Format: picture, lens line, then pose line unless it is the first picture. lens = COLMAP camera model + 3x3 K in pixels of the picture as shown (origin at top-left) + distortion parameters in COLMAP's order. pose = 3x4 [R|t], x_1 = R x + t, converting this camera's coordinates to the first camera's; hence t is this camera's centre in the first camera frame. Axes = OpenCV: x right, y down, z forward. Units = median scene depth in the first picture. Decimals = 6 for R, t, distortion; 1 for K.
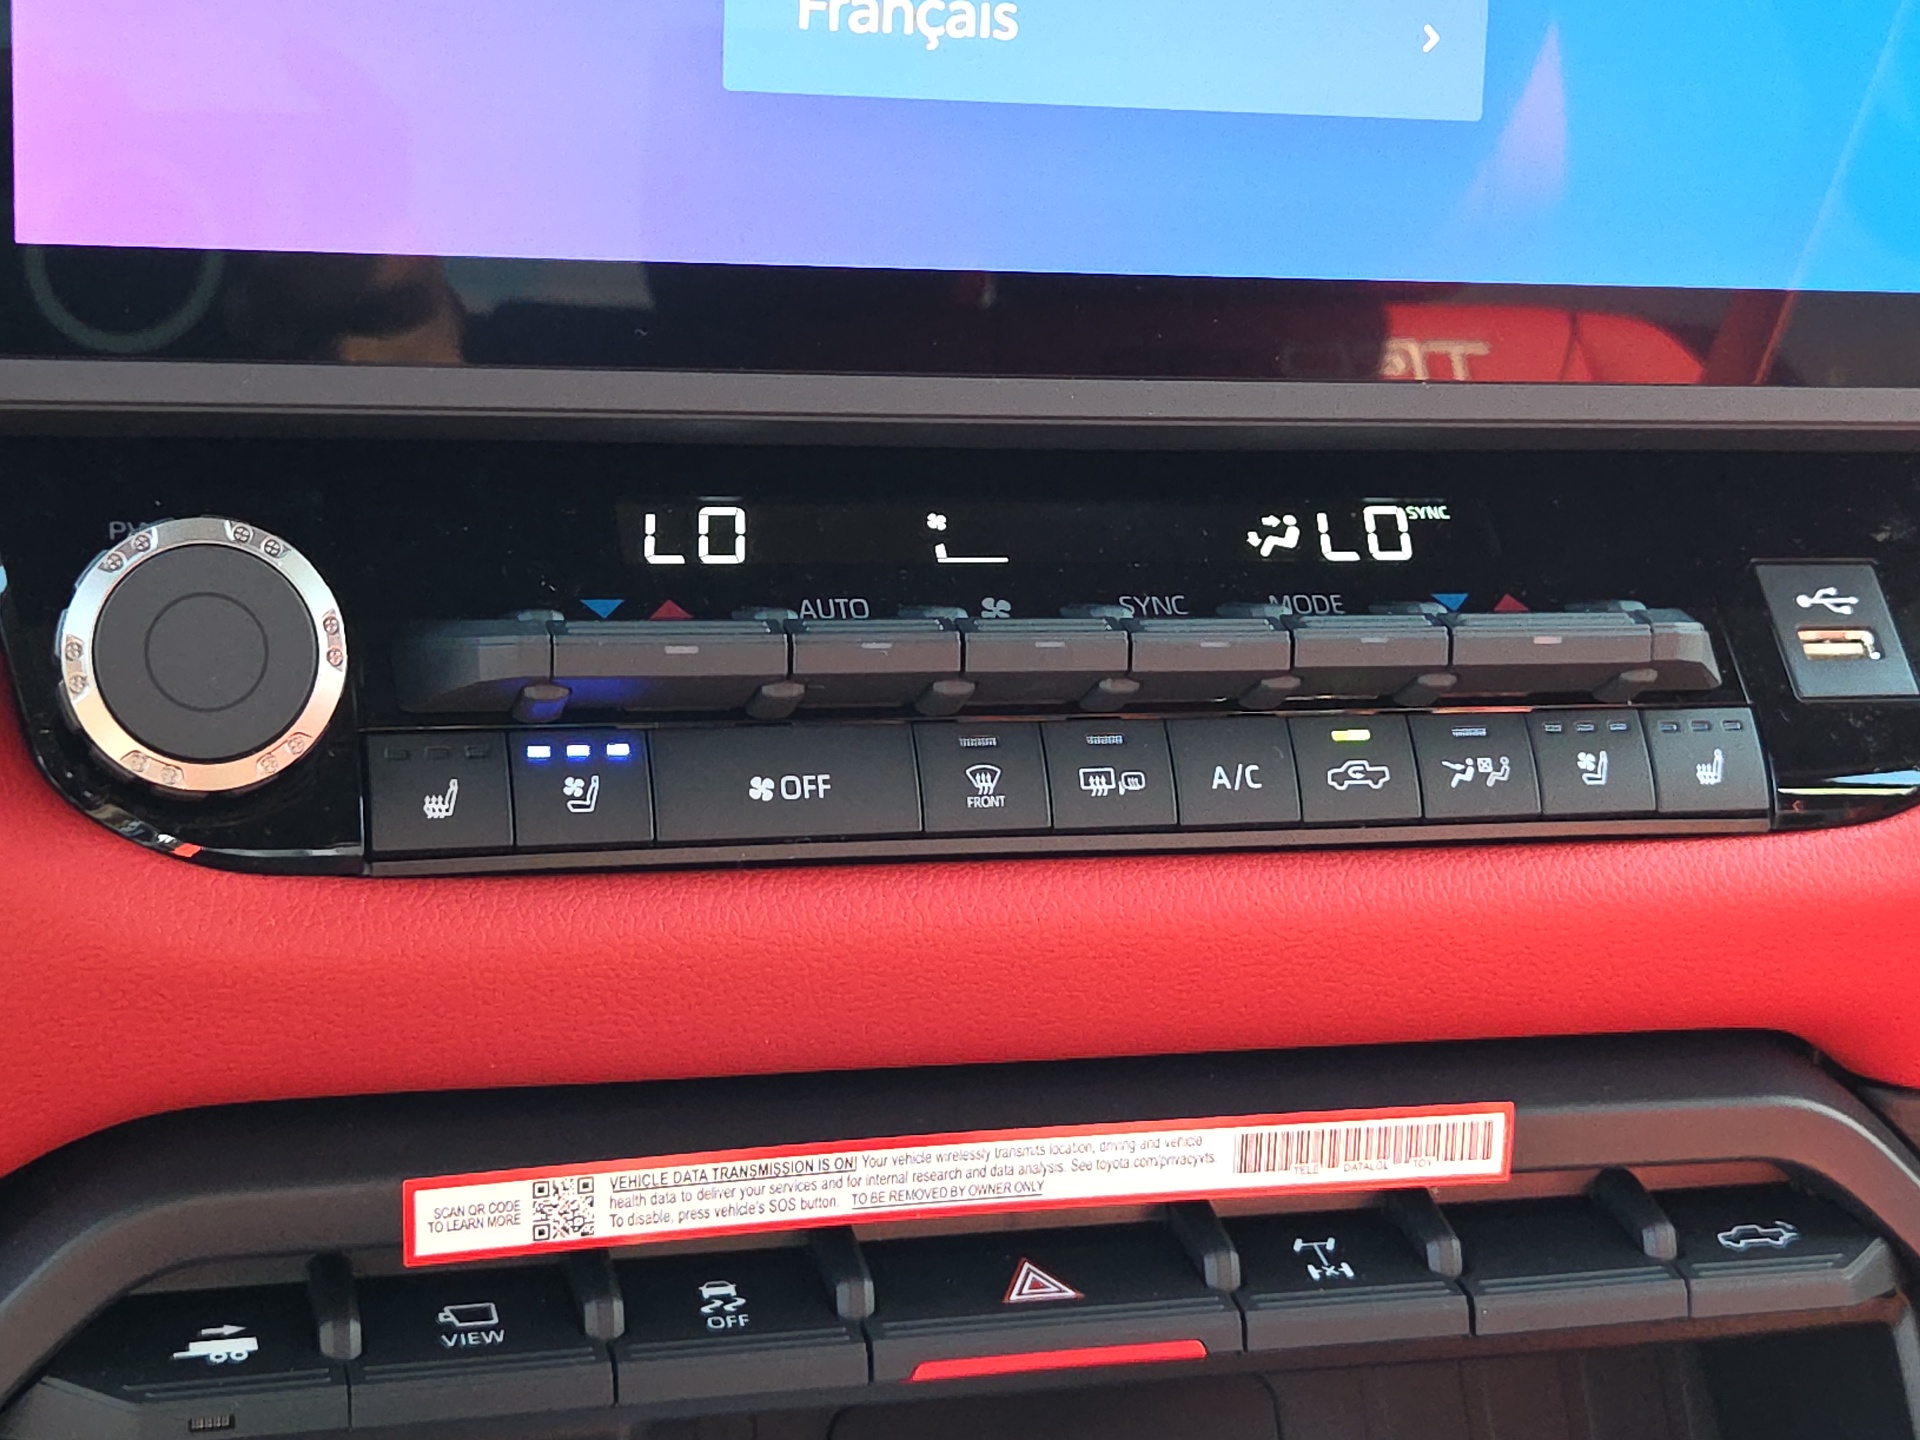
lens RADIAL K [[3213.9, 0, 973.9], [0, 3213.9, 704.0], [0, 0, 1]] dist [0.121738, 0.000000]
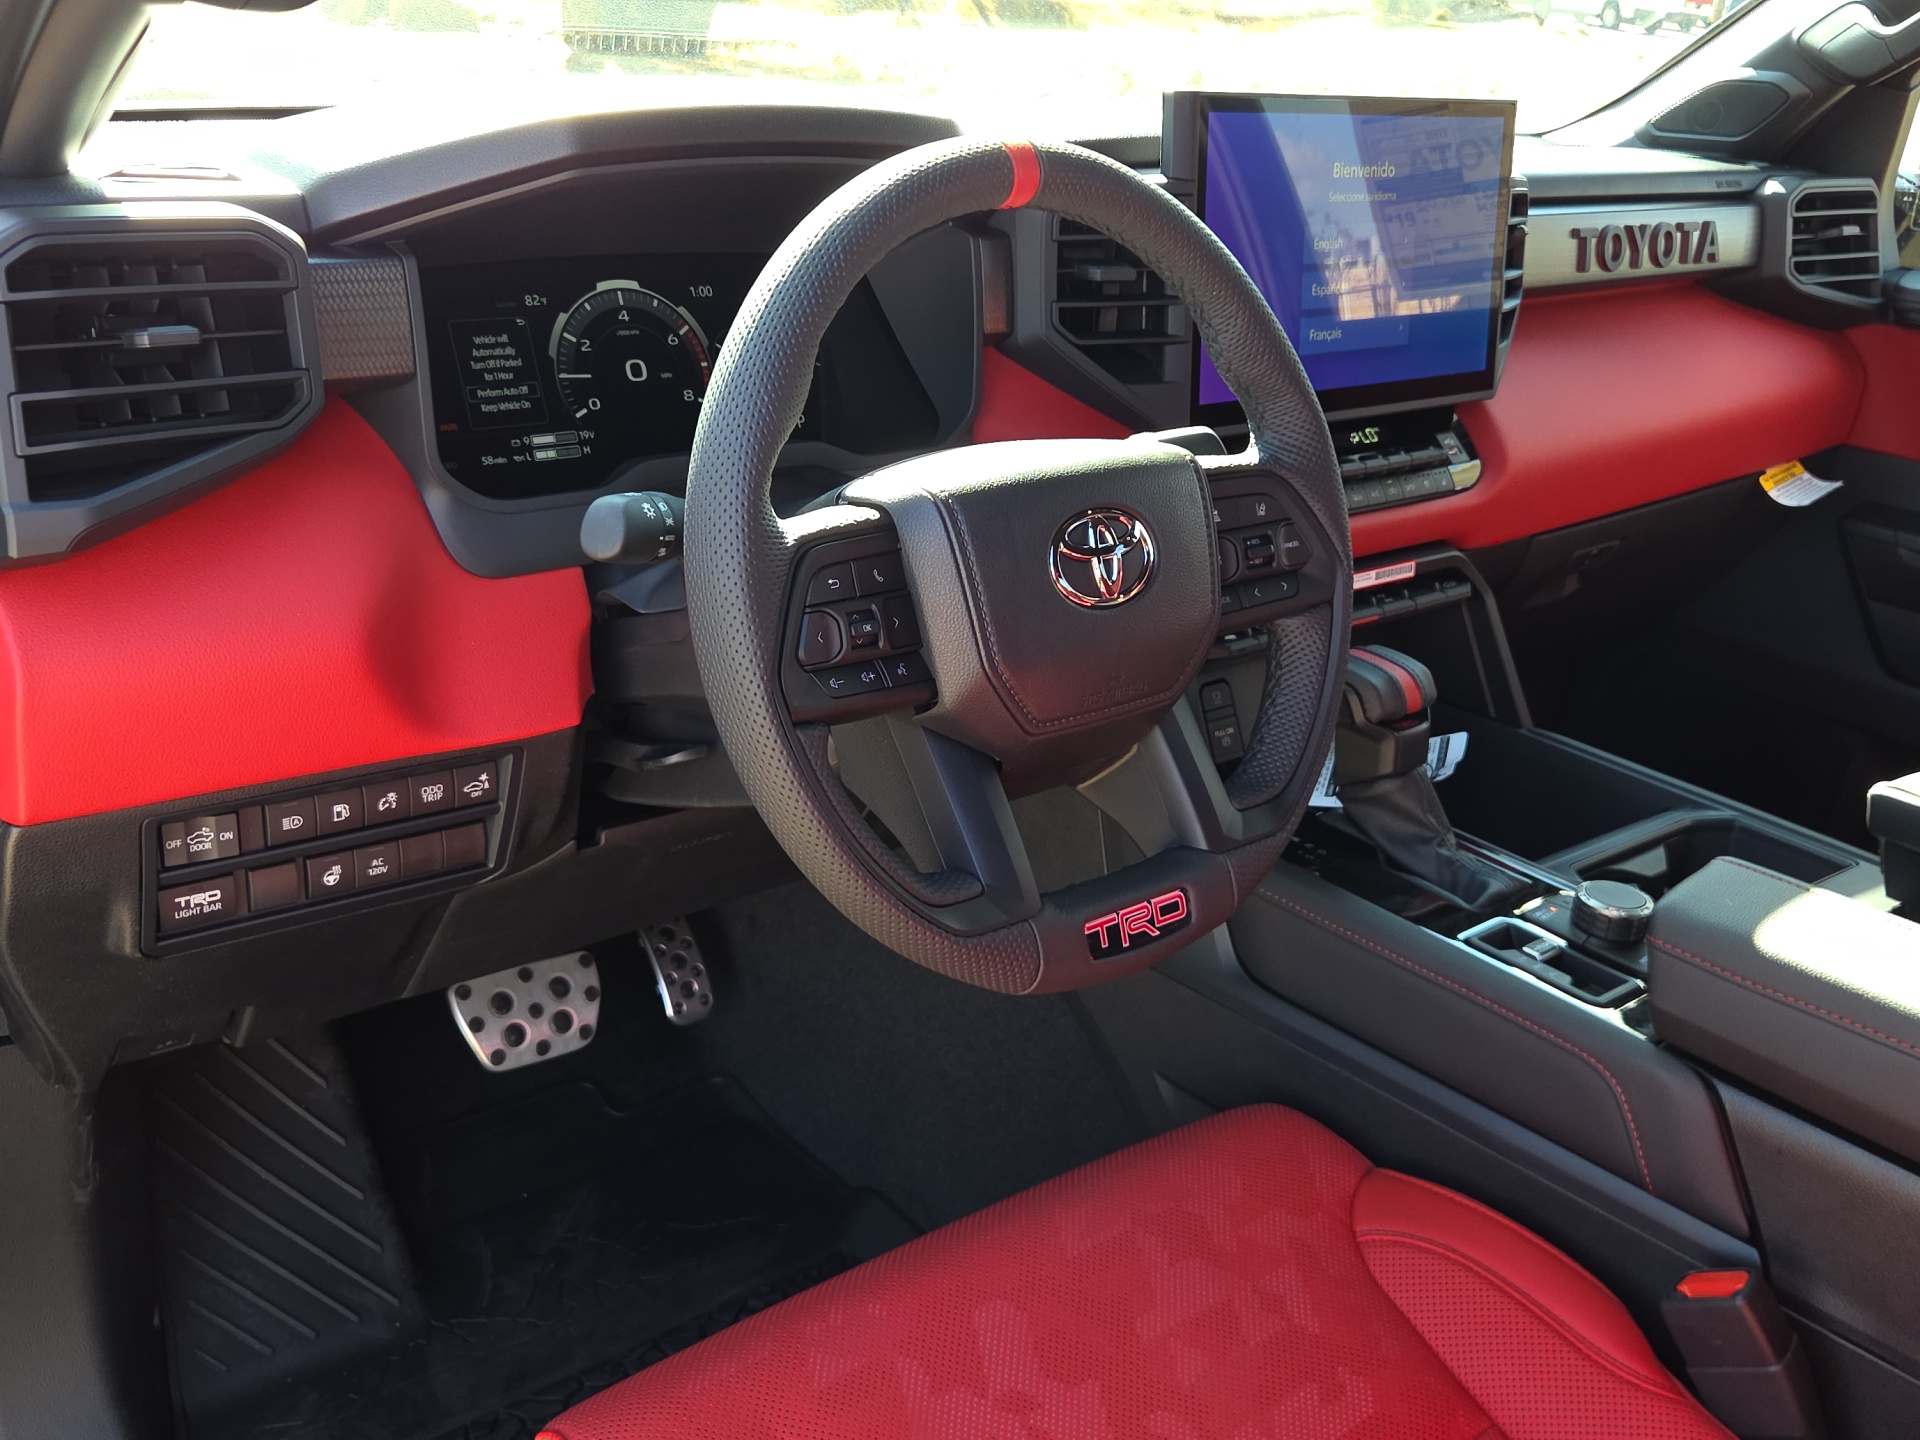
lens RADIAL K [[1978.5, 0, 964.1], [0, 1978.5, 710.3], [0, 0, 1]] dist [0.051501, 0.000000]
pose [[0.898807, -0.147775, 0.412685, -1.751064], [0.096721, 0.985116, 0.142097, -0.139201], [-0.427541, -0.087803, 0.899722, -1.403701]]
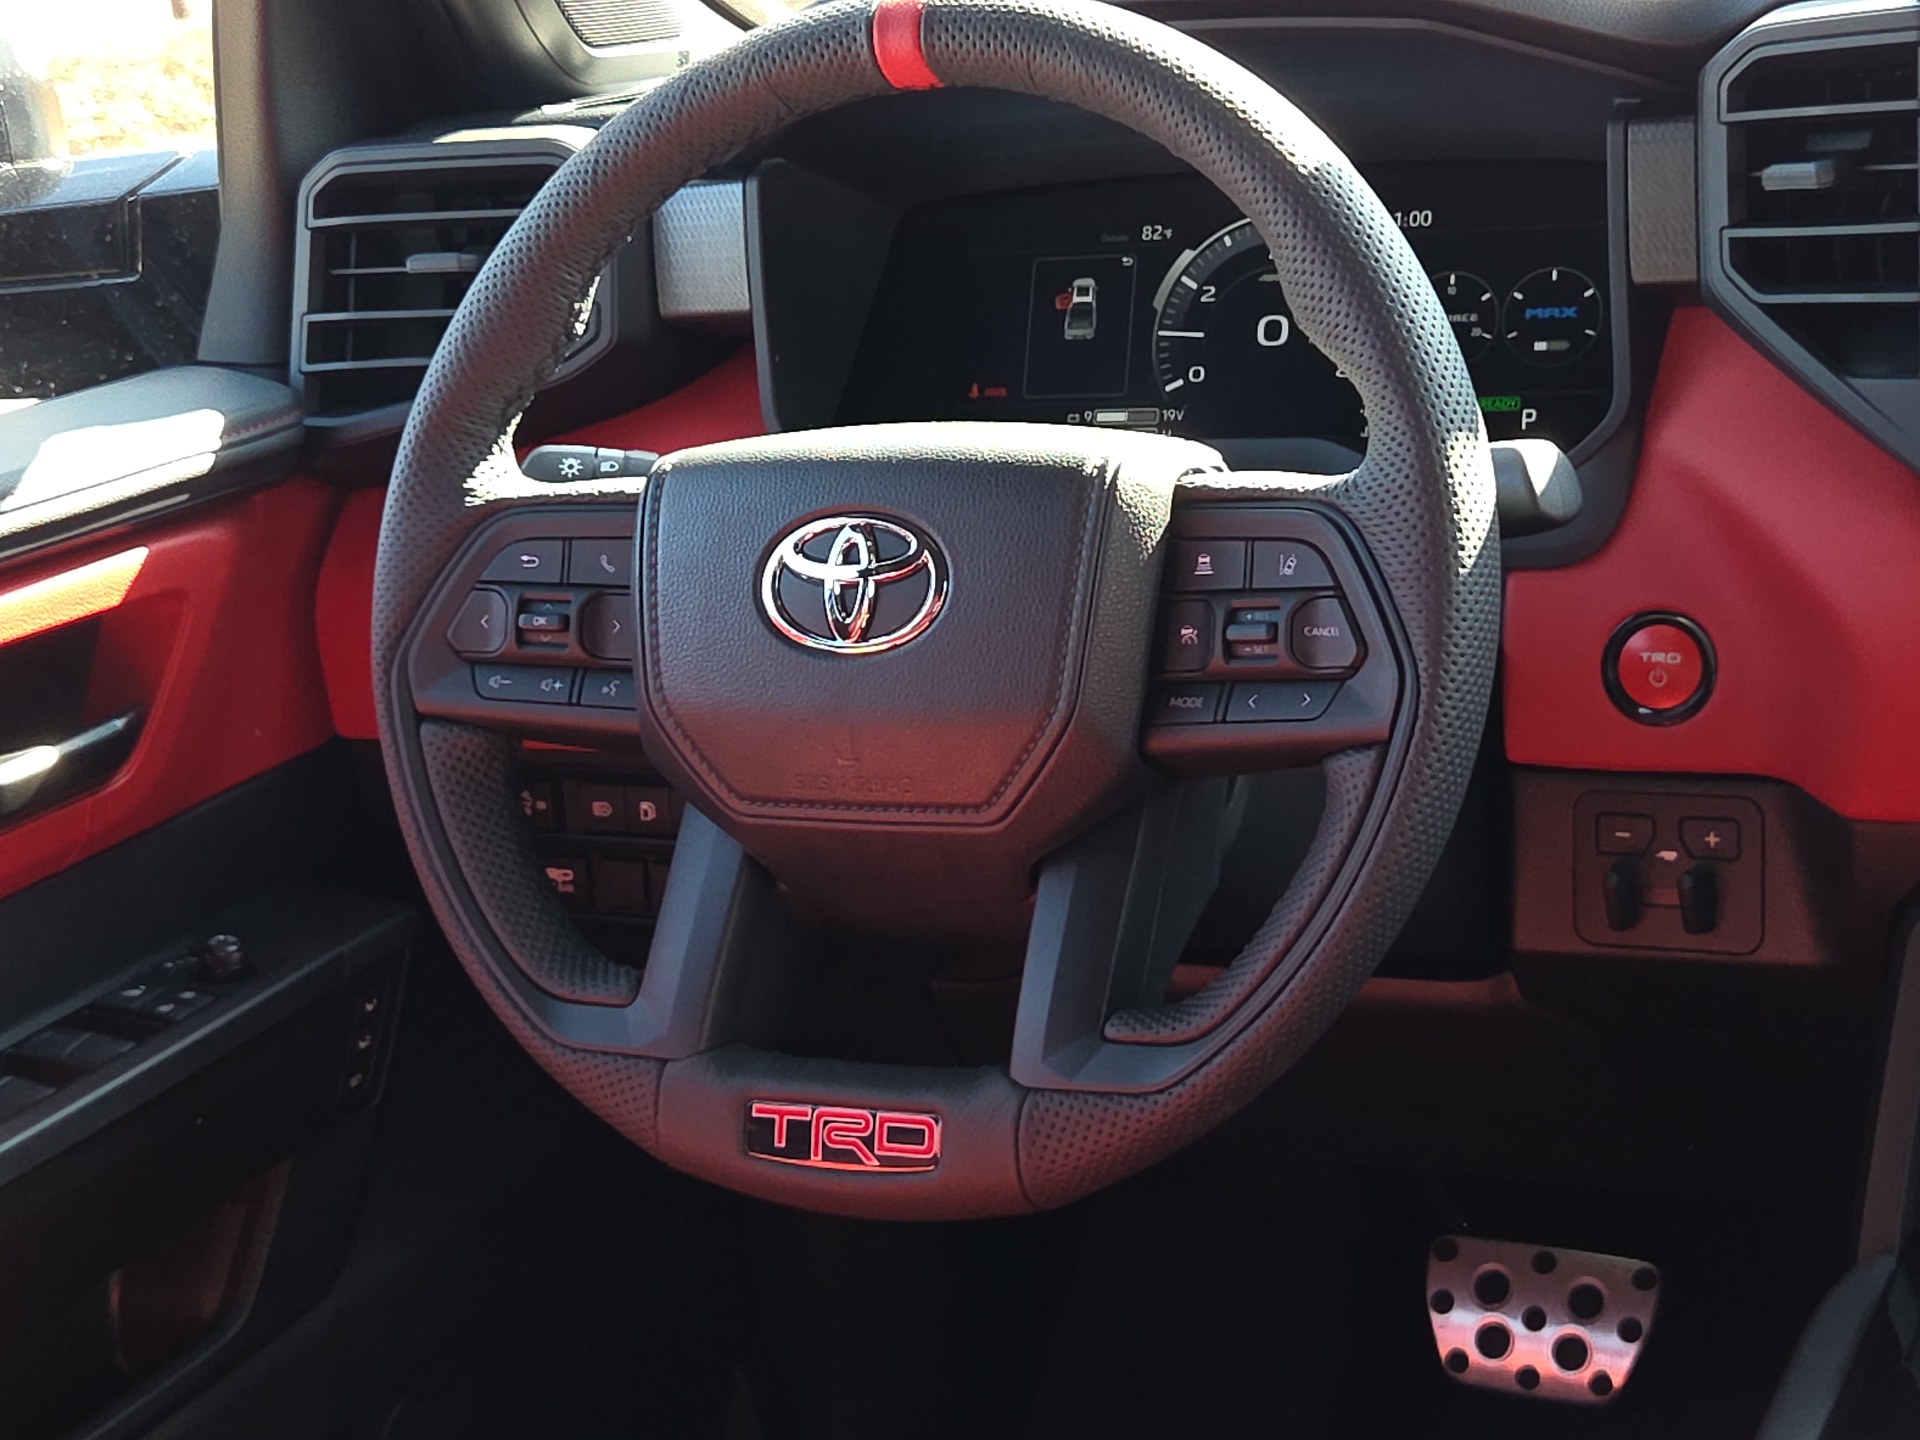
lens RADIAL K [[3362.7, 0, 872.8], [0, 3362.7, 652.7], [0, 0, 1]] dist [0.134178, 0.000000]
pose [[0.724492, 0.024164, -0.688859, 0.808075], [-0.032458, 0.999473, 0.000923, 0.049546], [0.688518, 0.021690, 0.724895, -1.335030]]
